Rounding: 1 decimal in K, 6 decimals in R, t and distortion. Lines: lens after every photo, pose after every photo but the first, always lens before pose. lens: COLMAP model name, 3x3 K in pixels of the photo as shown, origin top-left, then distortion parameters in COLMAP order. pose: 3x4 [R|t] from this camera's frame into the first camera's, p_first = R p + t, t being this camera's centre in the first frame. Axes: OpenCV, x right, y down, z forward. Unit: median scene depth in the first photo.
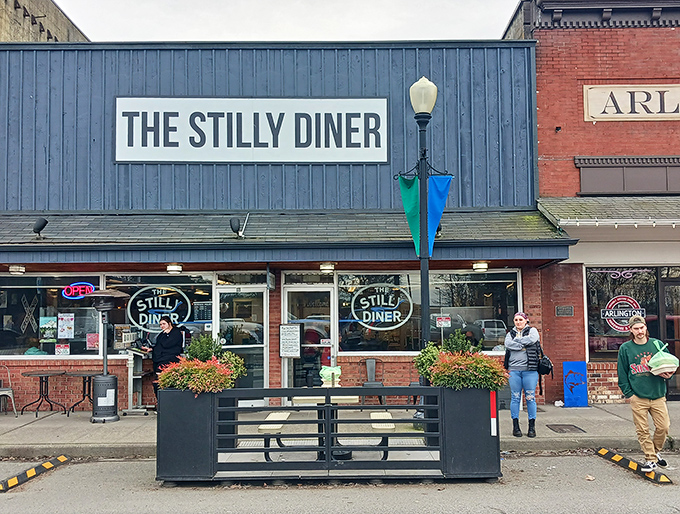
lens RADIAL K [[543.8, 0, 338.8], [0, 543.8, 255.9], [0, 0, 1]] dist [0.042109, -0.051384]
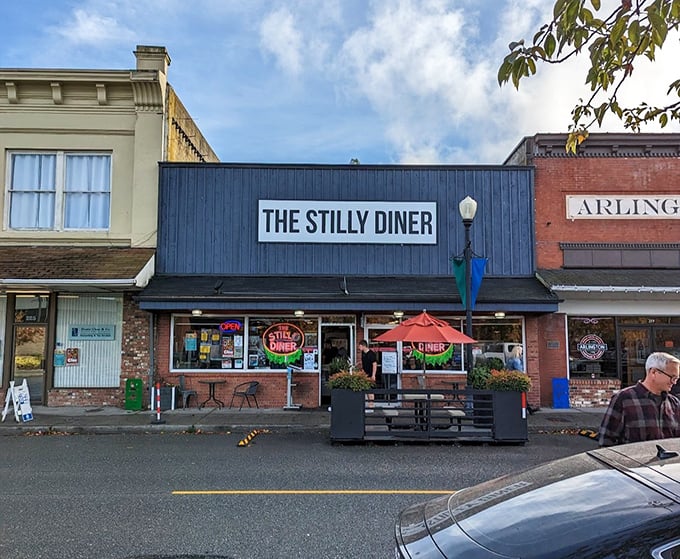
lens RADIAL K [[464.6, 0, 338.3], [0, 464.6, 277.9], [0, 0, 1]] dist [0.008760, 0.011265]
pose [[0.999896, 0.013816, -0.004178, -0.175874], [-0.013911, 0.999622, -0.023725, -0.044238], [0.003849, 0.023781, 0.999710, -0.286653]]
